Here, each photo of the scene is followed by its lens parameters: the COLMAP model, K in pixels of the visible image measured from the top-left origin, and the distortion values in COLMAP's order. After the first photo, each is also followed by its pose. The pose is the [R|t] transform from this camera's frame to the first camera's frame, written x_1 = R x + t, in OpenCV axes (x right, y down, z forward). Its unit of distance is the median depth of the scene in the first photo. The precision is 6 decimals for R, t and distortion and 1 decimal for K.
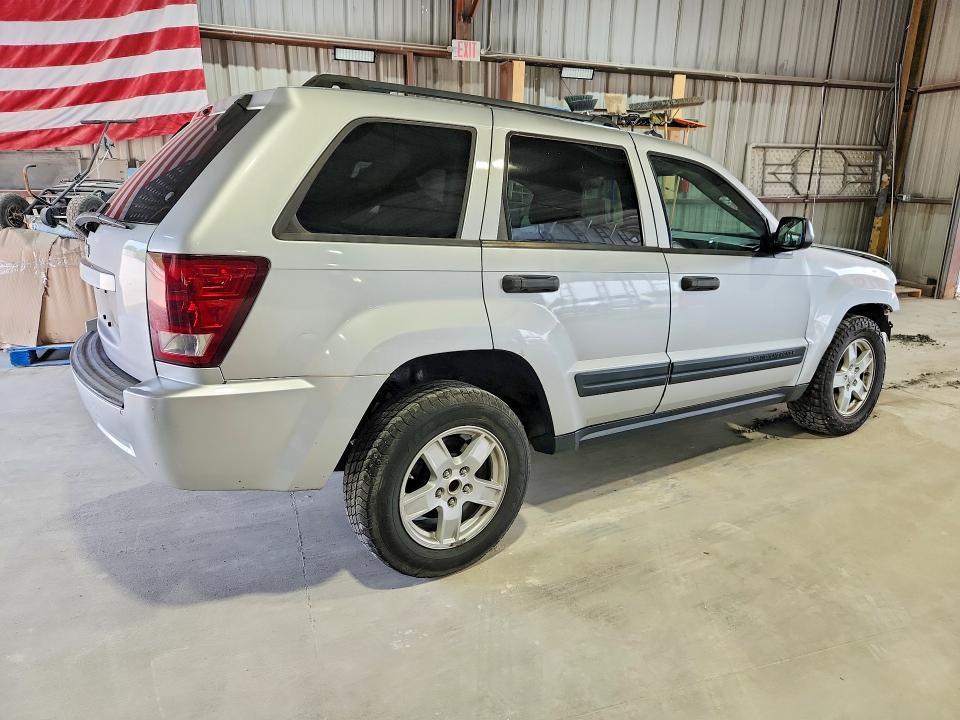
lens RADIAL K [[651.2, 0, 477.4], [0, 651.2, 353.4], [0, 0, 1]] dist [0.039647, -0.024083]
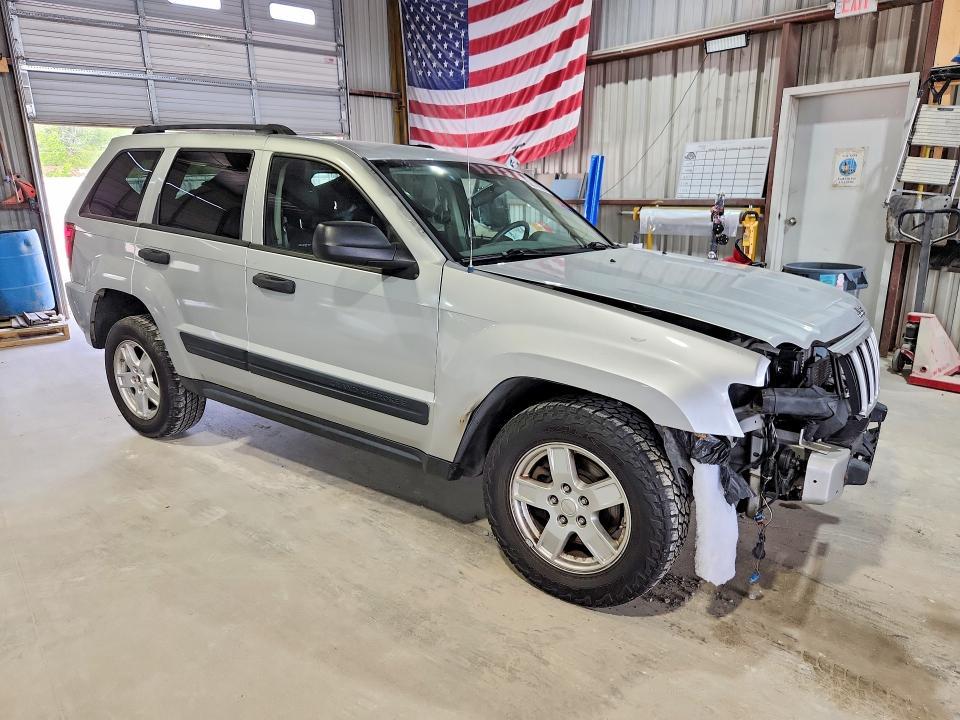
lens RADIAL K [[651.2, 0, 482.5], [0, 651.2, 368.7], [0, 0, 1]] dist [0.039647, -0.024083]
pose [[0.369533, 0.231785, -0.899845, 1.124193], [-0.223440, 0.962141, 0.156073, -0.169230], [0.901953, 0.143387, 0.407333, 0.729775]]
